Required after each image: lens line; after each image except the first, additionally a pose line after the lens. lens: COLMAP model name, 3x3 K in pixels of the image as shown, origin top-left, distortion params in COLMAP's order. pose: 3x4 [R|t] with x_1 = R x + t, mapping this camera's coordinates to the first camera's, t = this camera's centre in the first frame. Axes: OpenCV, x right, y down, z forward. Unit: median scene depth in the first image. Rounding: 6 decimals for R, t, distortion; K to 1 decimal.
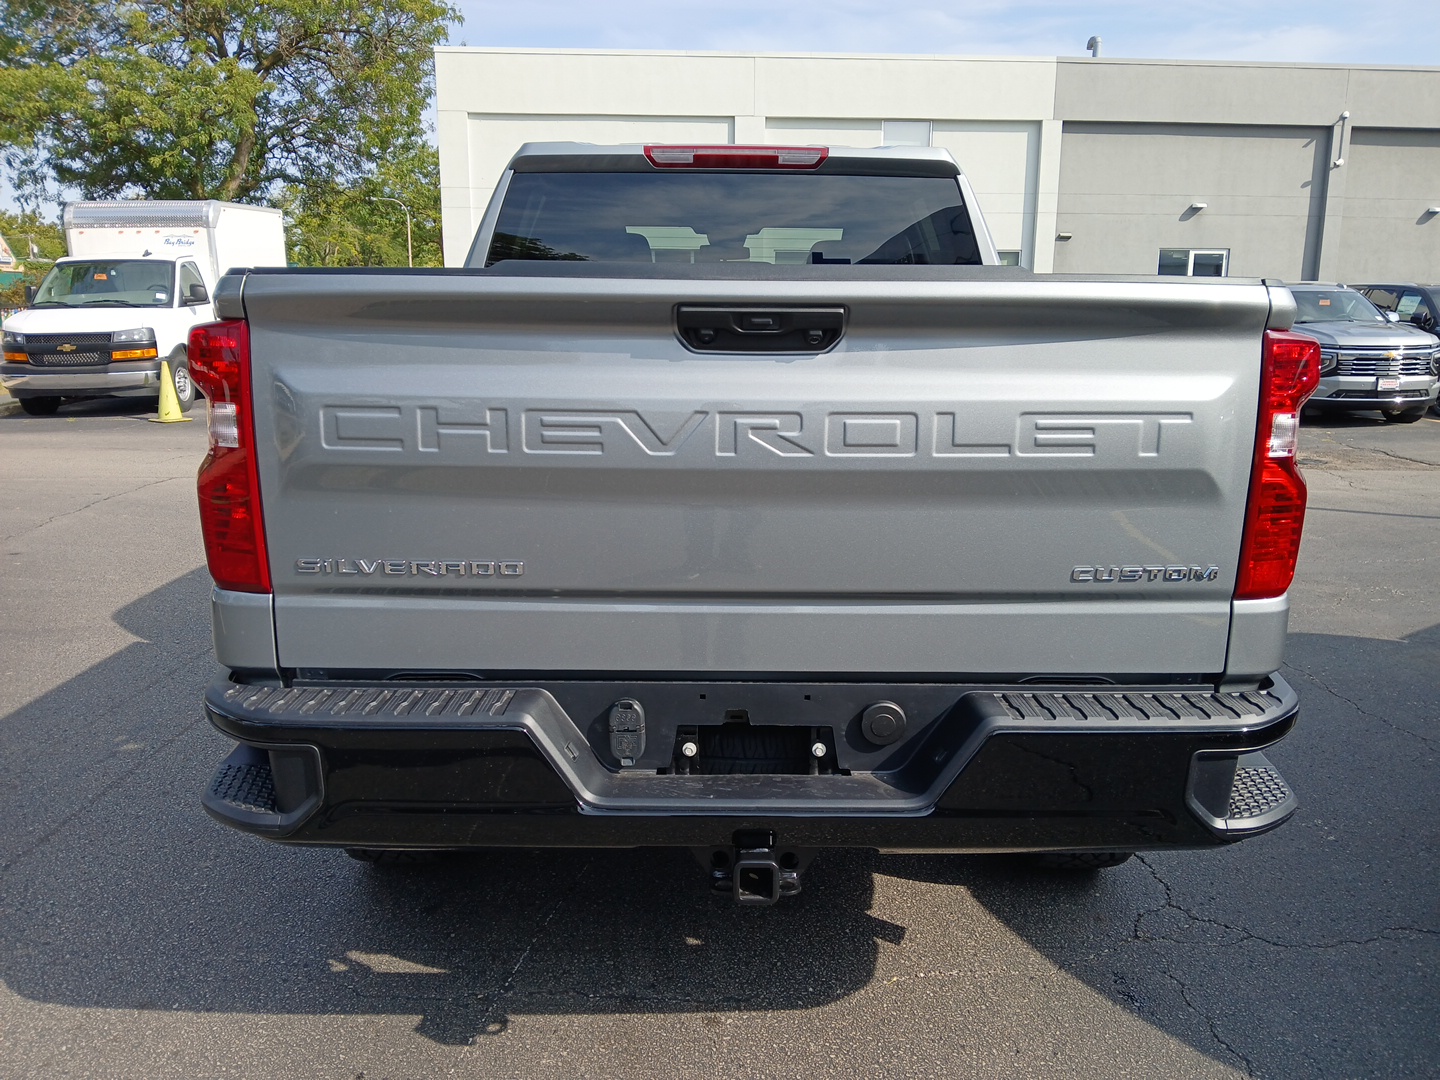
lens RADIAL K [[1074.8, 0, 722.3], [0, 1074.8, 546.3], [0, 0, 1]] dist [0.053835, -0.106578]
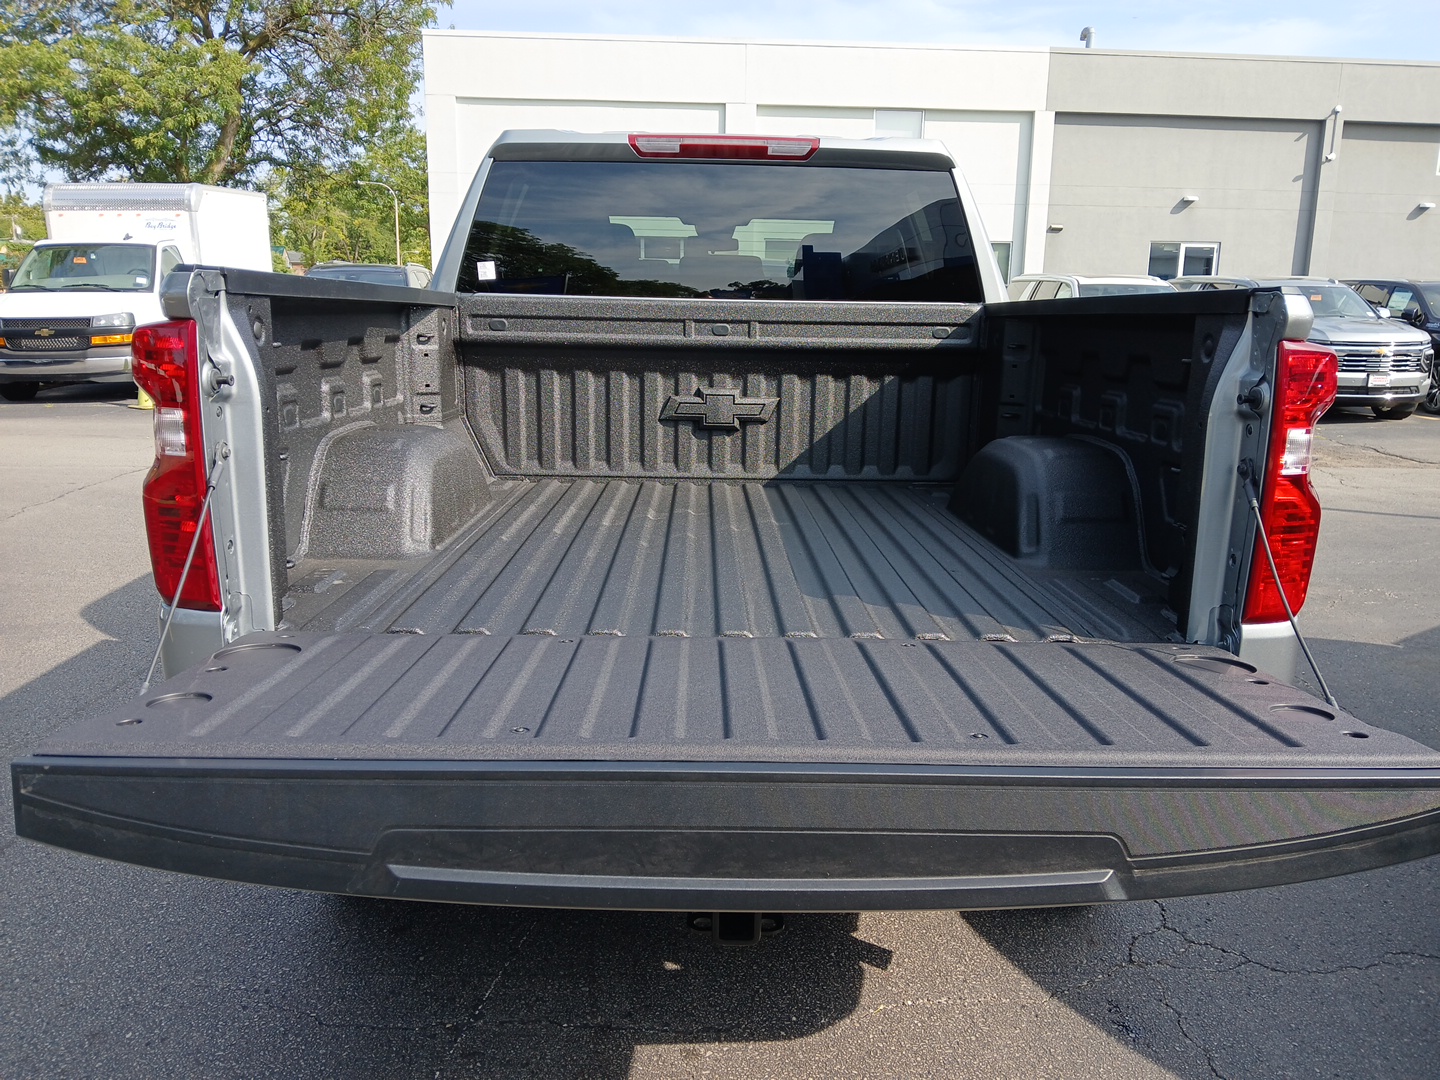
lens RADIAL K [[1078.9, 0, 721.8], [0, 1078.9, 545.8], [0, 0, 1]] dist [0.042666, -0.087734]
pose [[0.999919, 0.007134, 0.010567, 0.002206], [-0.007230, 0.999933, 0.009065, -0.008909], [-0.010501, -0.009140, 0.999903, 0.020268]]
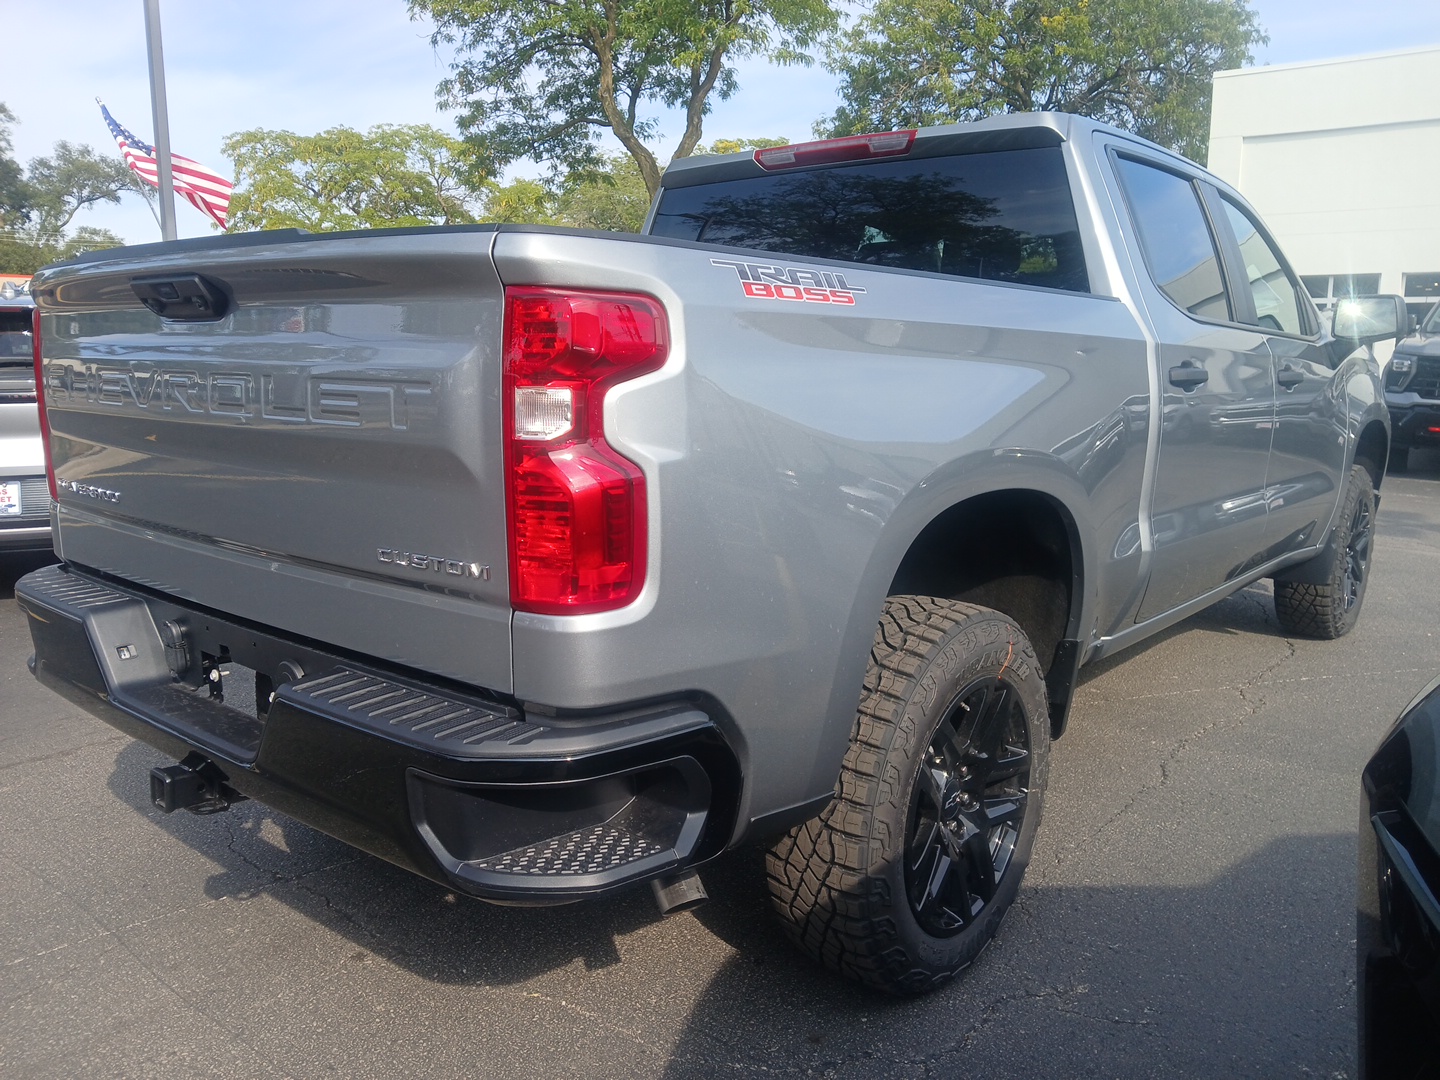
lens RADIAL K [[1078.9, 0, 721.8], [0, 1078.9, 545.8], [0, 0, 1]] dist [0.042666, -0.087734]
pose [[0.776035, 0.112055, -0.620656, 0.410254], [-0.133856, 0.990934, 0.011539, -0.011291], [0.616322, 0.074124, 0.783998, 0.160994]]
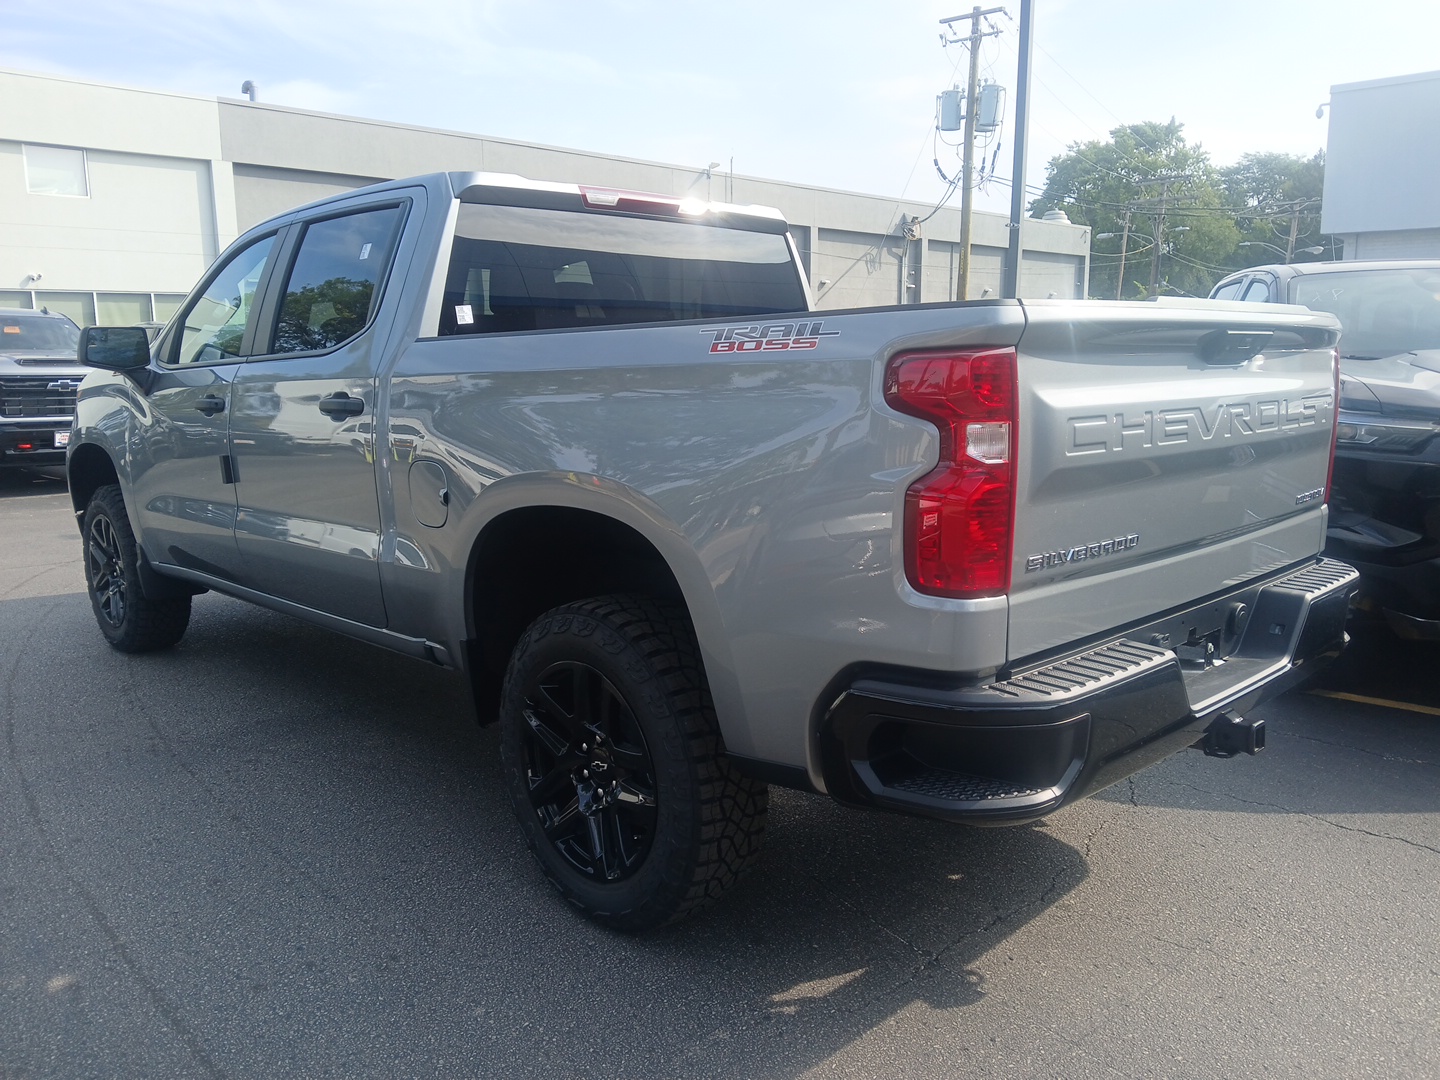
lens RADIAL K [[1078.9, 0, 721.8], [0, 1078.9, 545.8], [0, 0, 1]] dist [0.042666, -0.087734]
pose [[0.737258, -0.132850, 0.662422, -0.492837], [0.159747, 0.986953, 0.020141, -0.026702], [-0.656454, 0.090971, 0.748860, 0.133218]]
